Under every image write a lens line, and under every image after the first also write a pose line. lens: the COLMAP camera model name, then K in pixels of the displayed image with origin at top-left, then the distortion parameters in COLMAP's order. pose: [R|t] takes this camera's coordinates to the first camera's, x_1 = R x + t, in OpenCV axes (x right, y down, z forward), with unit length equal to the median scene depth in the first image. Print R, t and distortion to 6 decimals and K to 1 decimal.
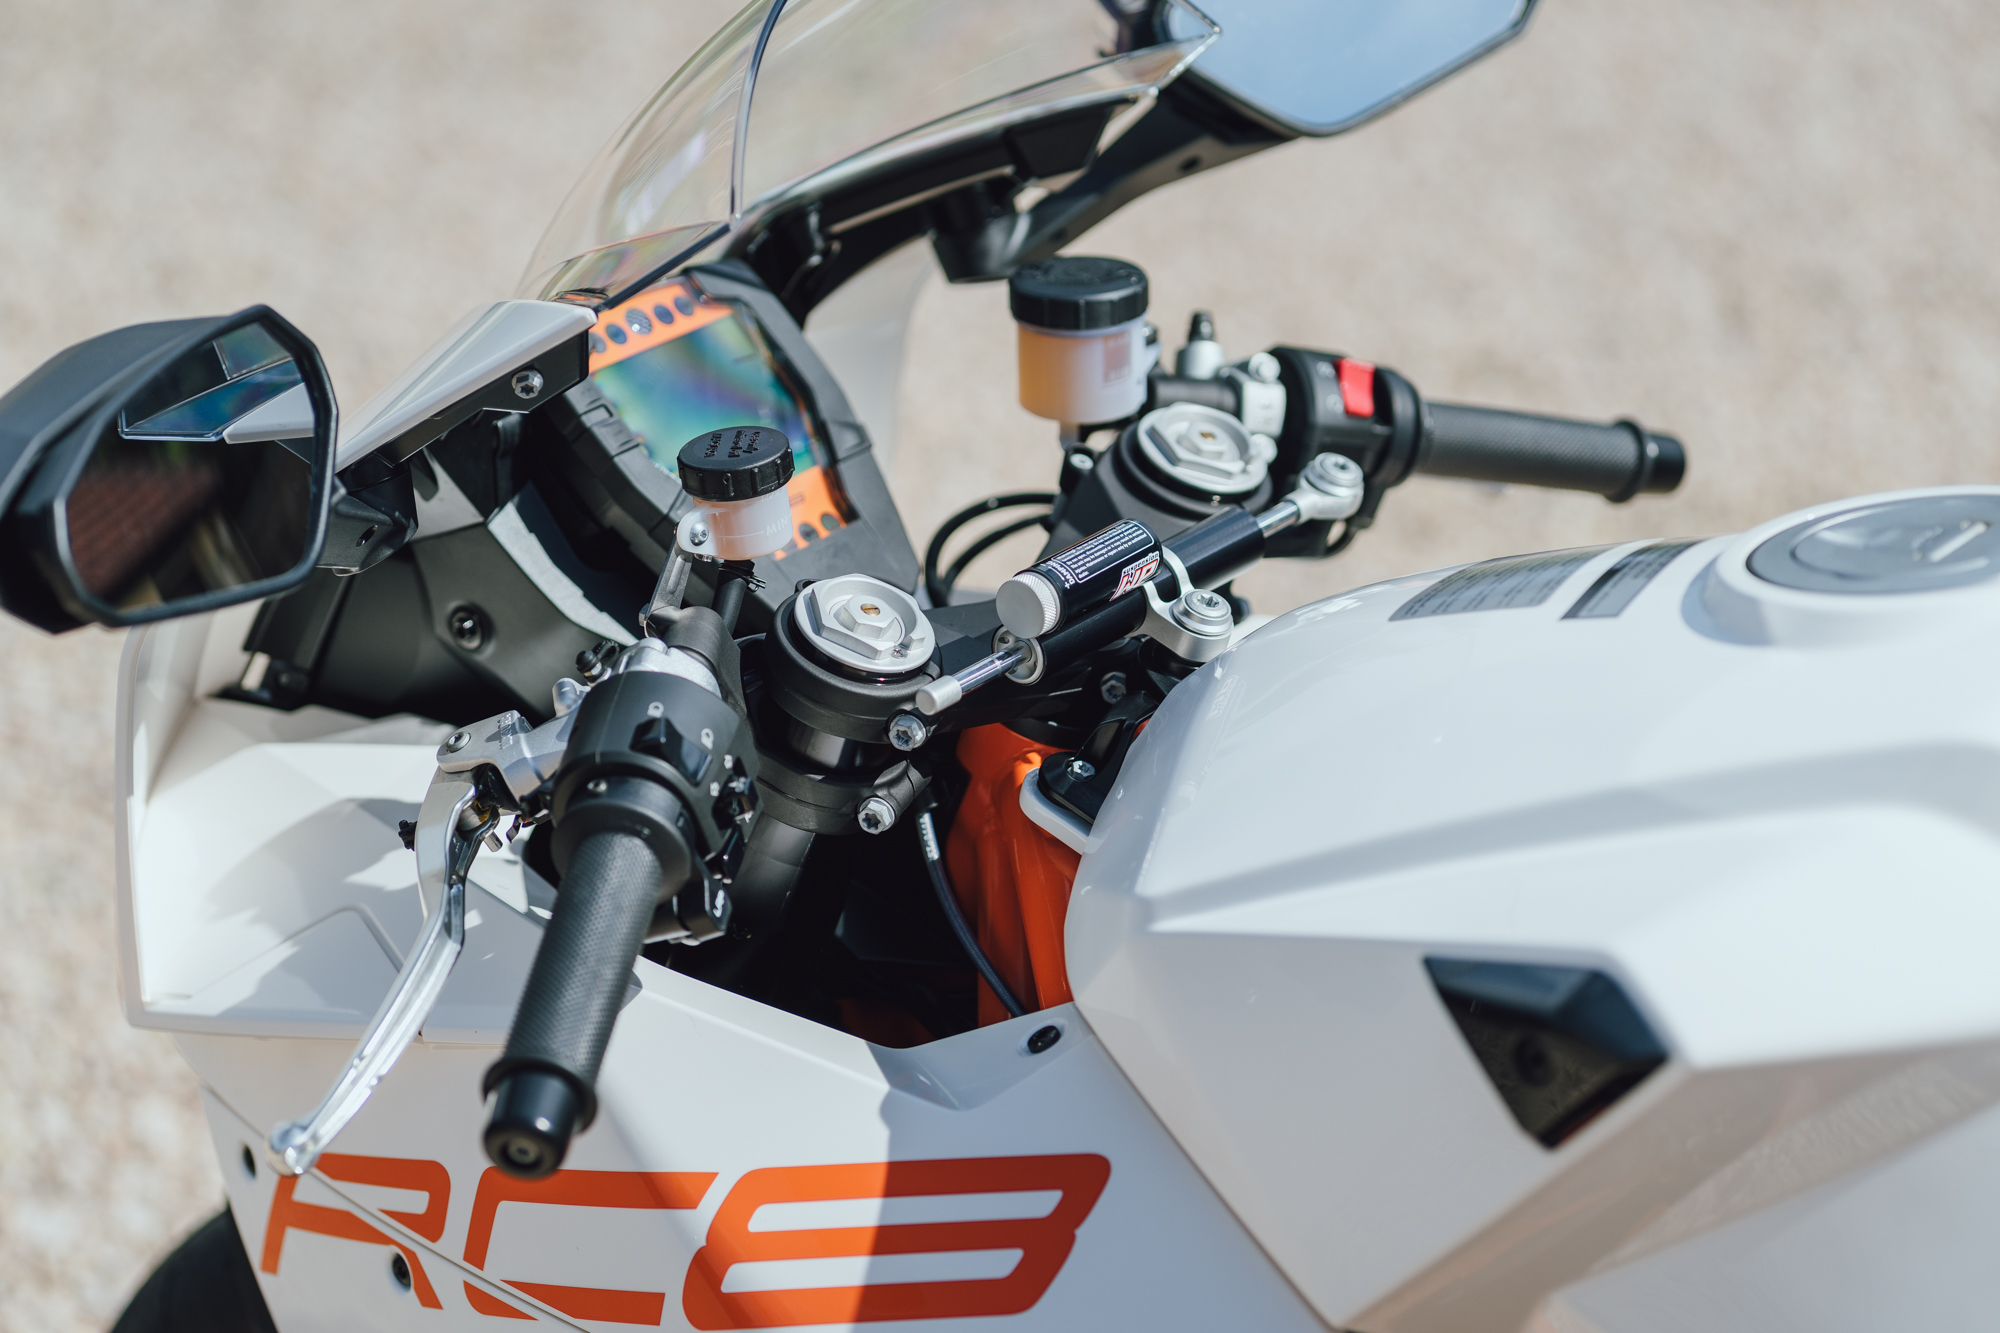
lens RADIAL K [[5146.6, 0, 997.5], [0, 5146.6, 666.4], [0, 0, 1]] dist [0.025086, 0.000000]
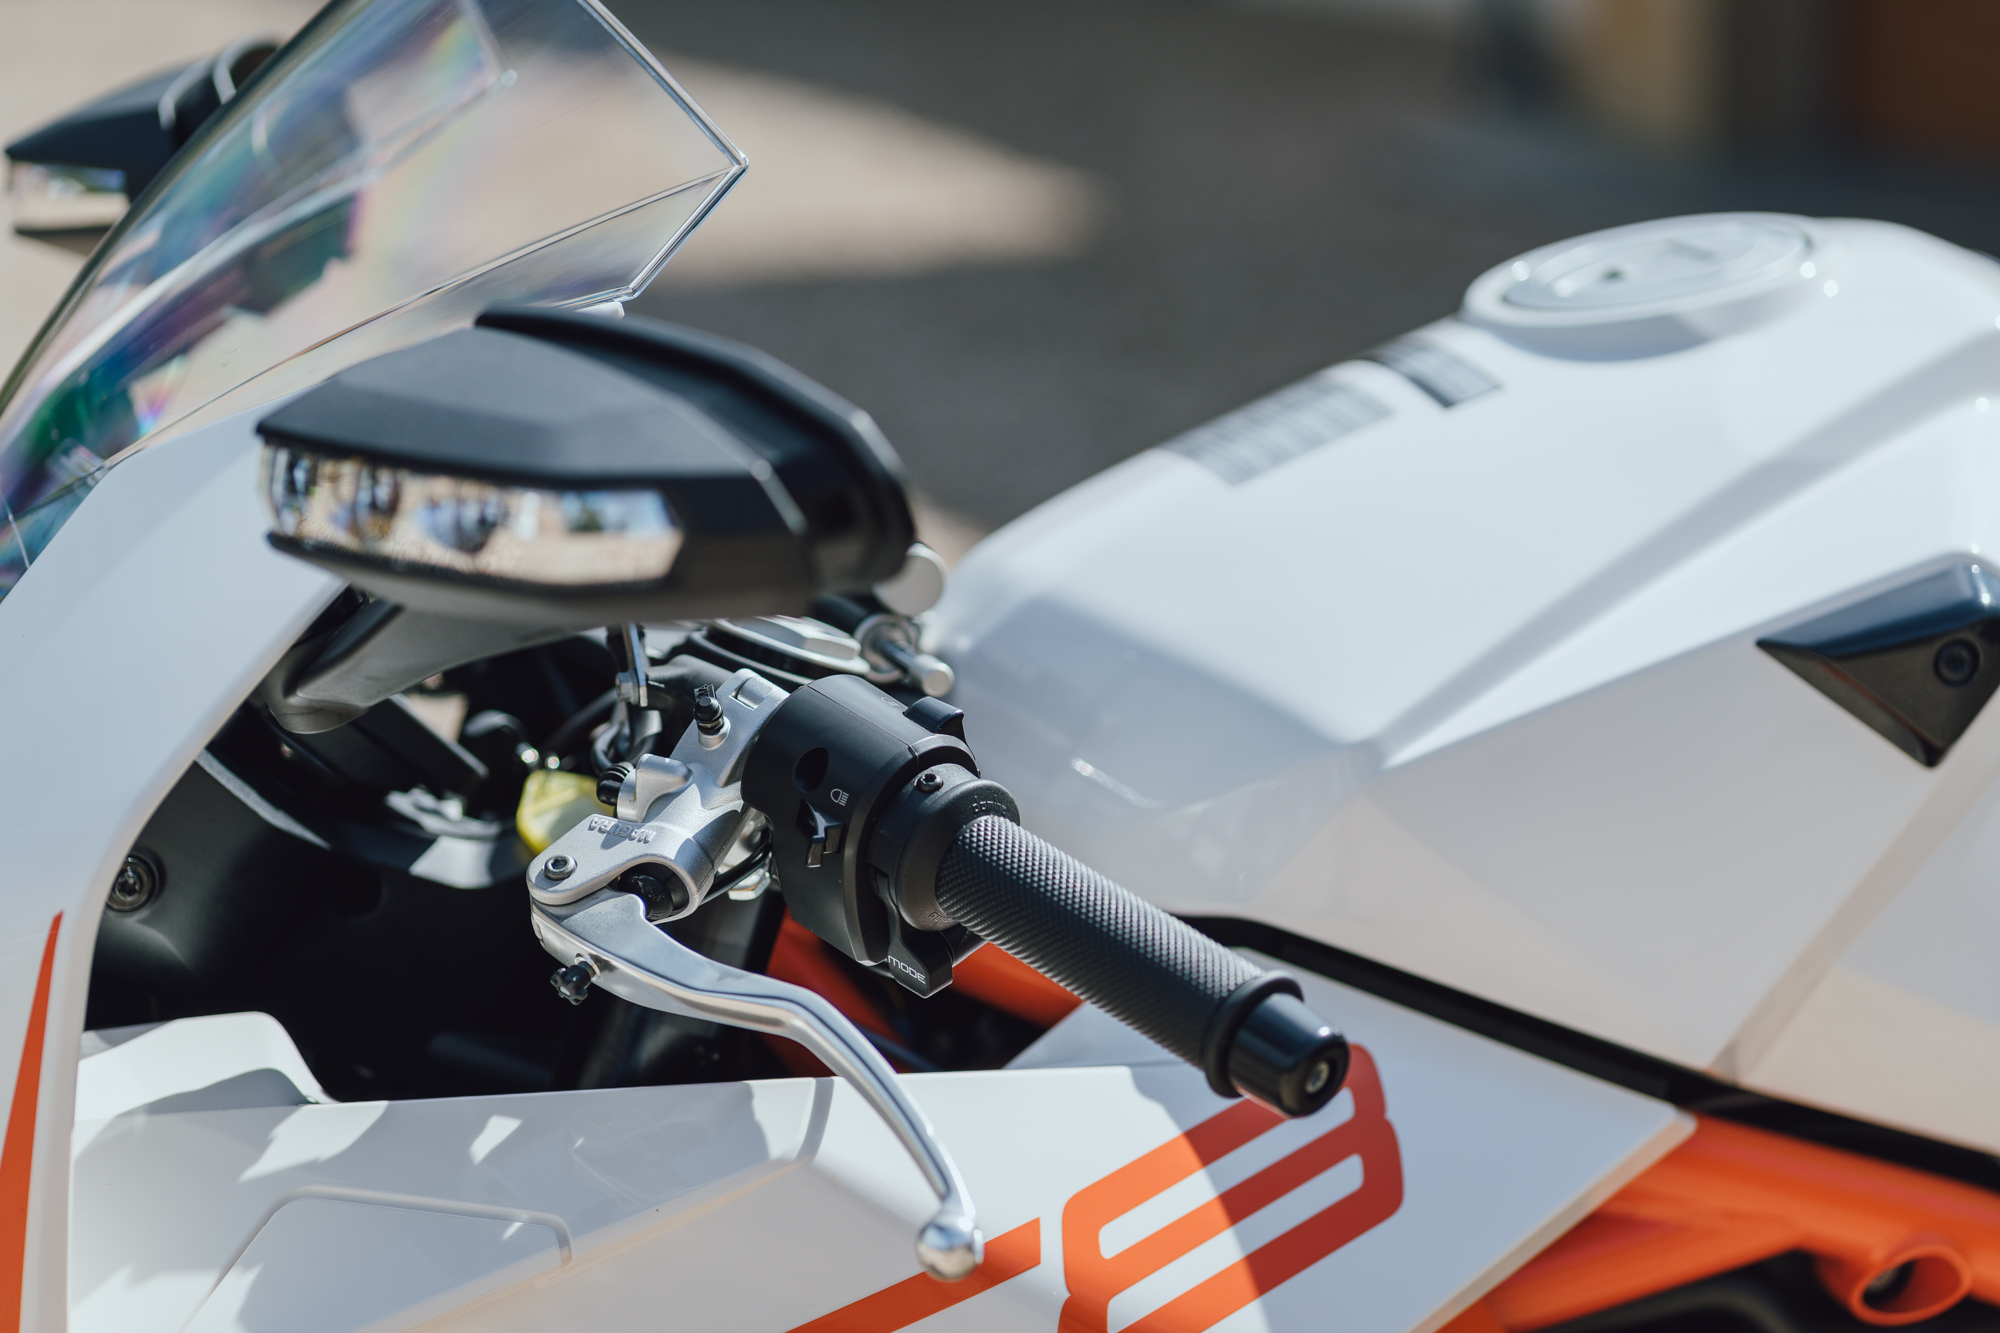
lens RADIAL K [[5146.6, 0, 1006.5], [0, 5146.6, 660.3], [0, 0, 1]] dist [0.025086, 0.000000]
pose [[0.526607, -0.180073, 0.830818, -0.760736], [0.347525, 0.937515, -0.017077, 0.023298], [-0.775829, 0.297723, 0.556282, 0.494120]]
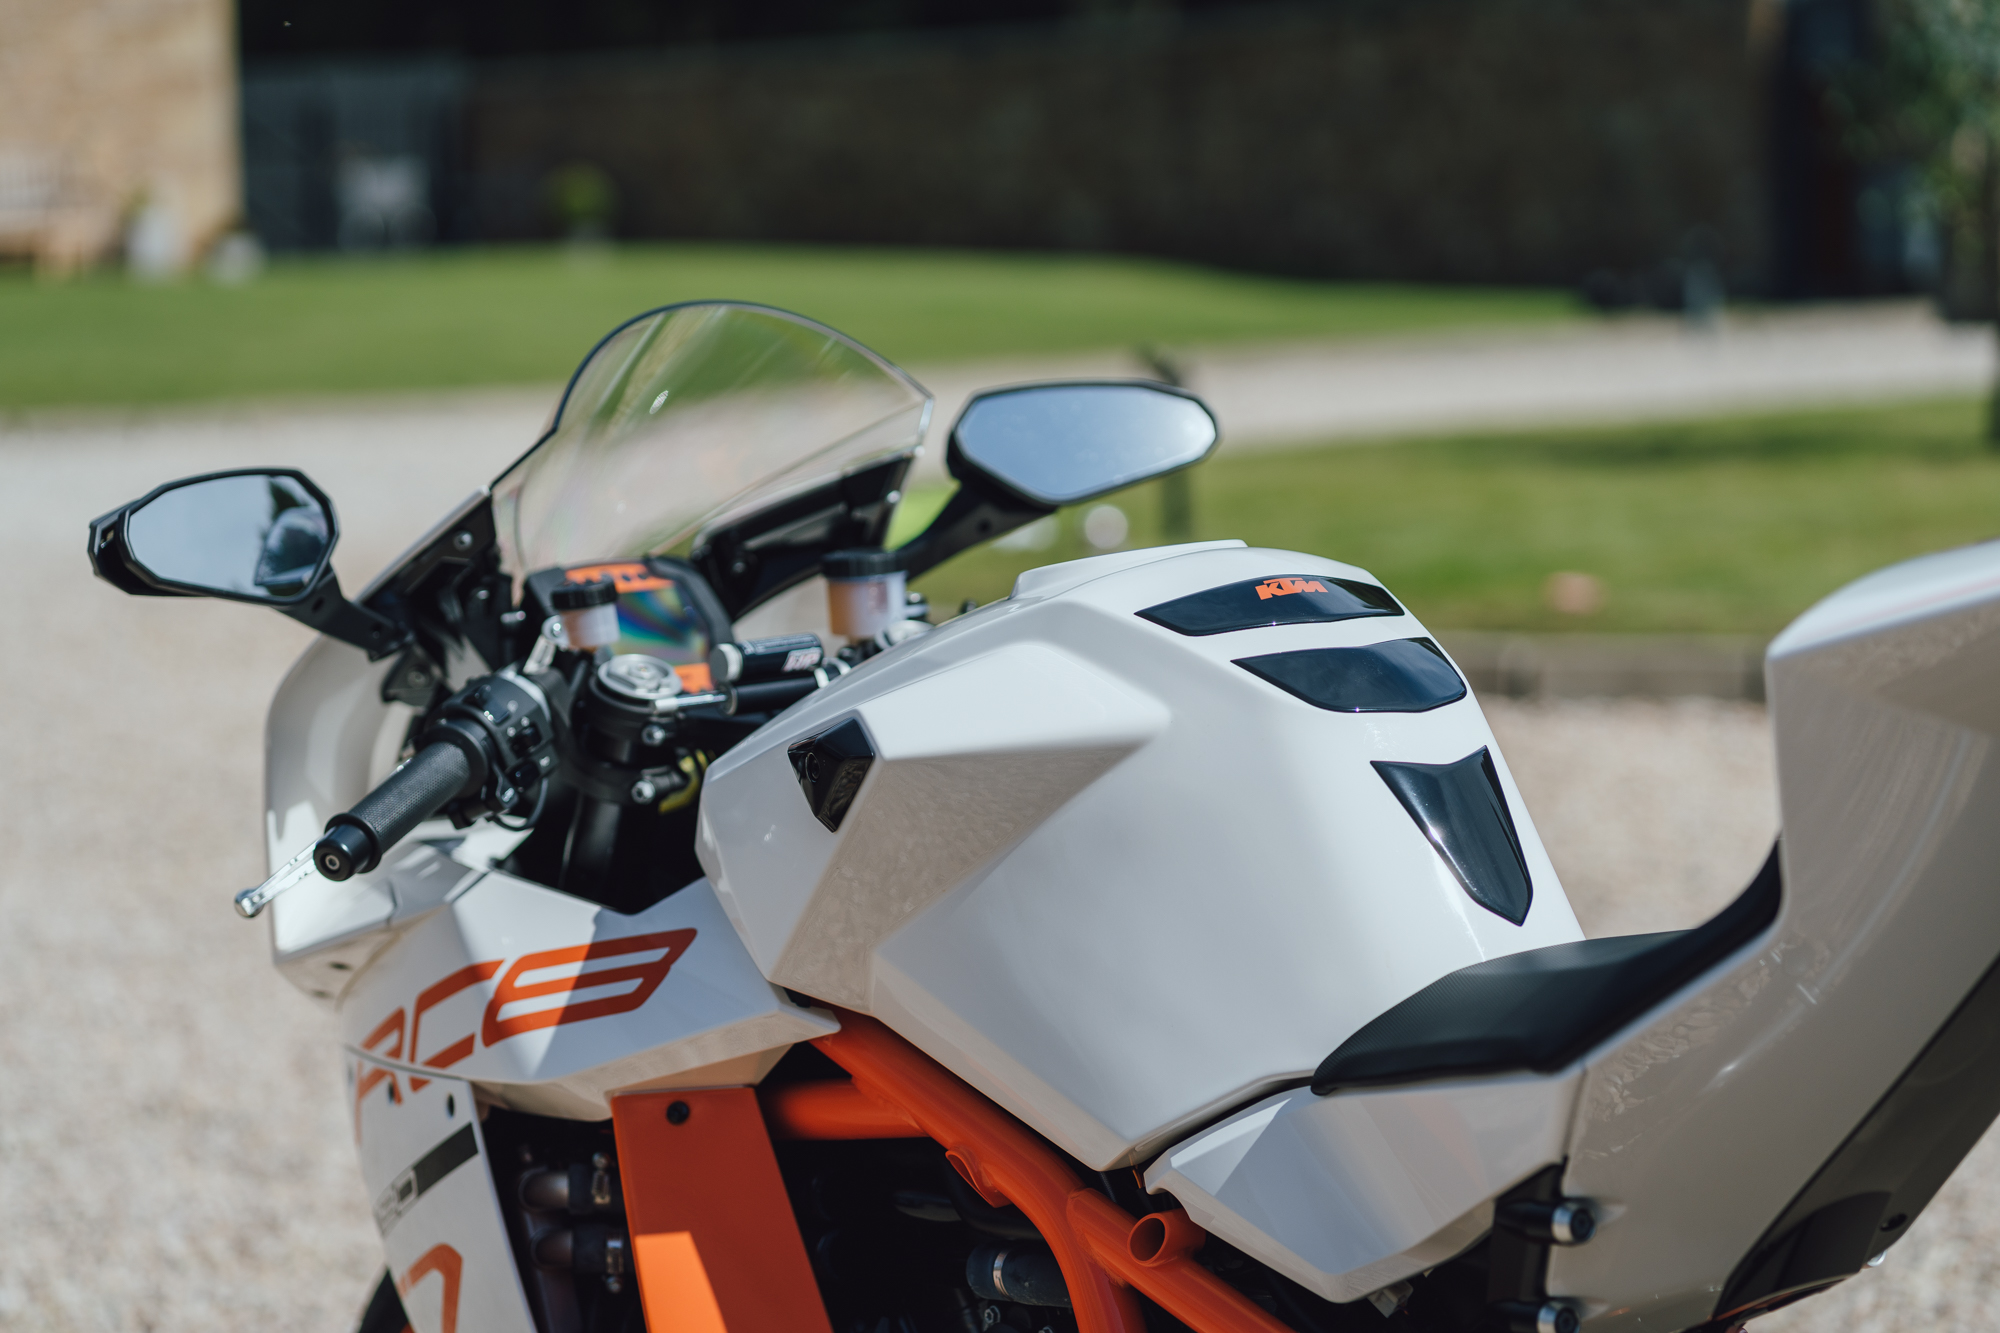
lens RADIAL K [[5146.6, 0, 998.5], [0, 5146.6, 666.6], [0, 0, 1]] dist [0.025086, 0.000000]
pose [[0.963408, -0.002811, -0.268026, 0.570917], [-0.073543, 0.958799, -0.274401, 0.467766], [0.257754, 0.284072, 0.923508, -0.587504]]
